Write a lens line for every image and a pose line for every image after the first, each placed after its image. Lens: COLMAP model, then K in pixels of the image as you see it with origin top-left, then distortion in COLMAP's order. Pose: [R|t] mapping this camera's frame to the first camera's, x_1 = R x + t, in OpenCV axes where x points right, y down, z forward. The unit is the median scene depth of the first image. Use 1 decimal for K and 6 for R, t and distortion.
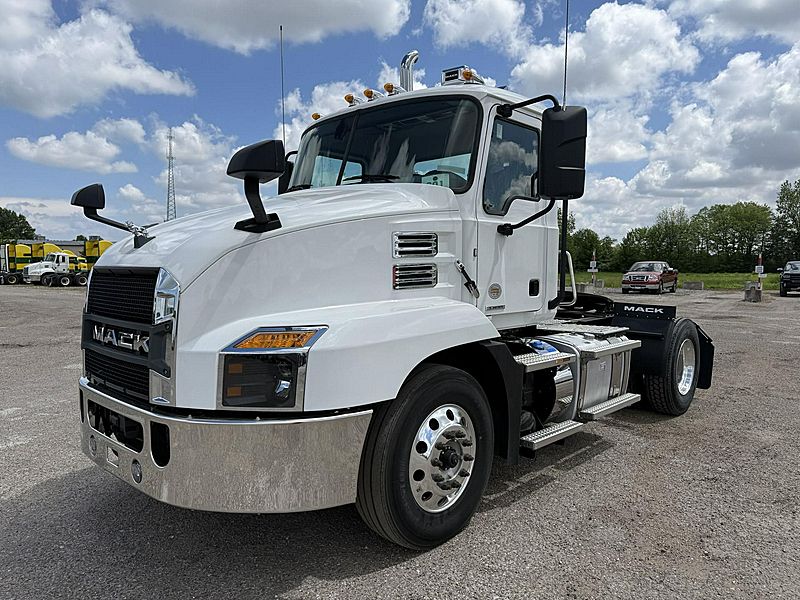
lens RADIAL K [[574.0, 0, 400.0], [0, 574.0, 300.0], [0, 0, 1]] dist [0.040019, 0.000196]
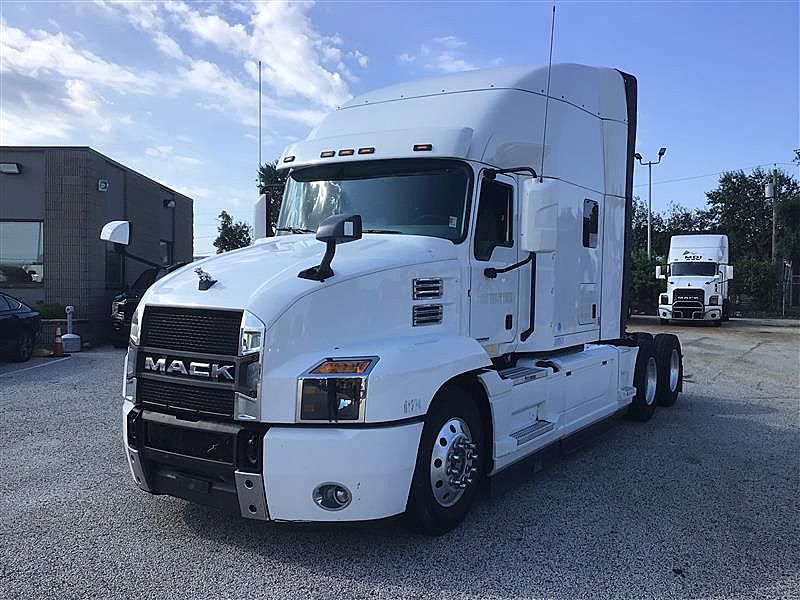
lens RADIAL K [[740.2, 0, 416.2], [0, 740.2, 302.0], [0, 0, 1]] dist [-0.004114, 0.001426]
pose [[0.977819, 0.009857, 0.209219, -0.331129], [-0.003533, 0.999526, -0.030575, -0.020613], [-0.209422, 0.029157, 0.977391, -0.525388]]
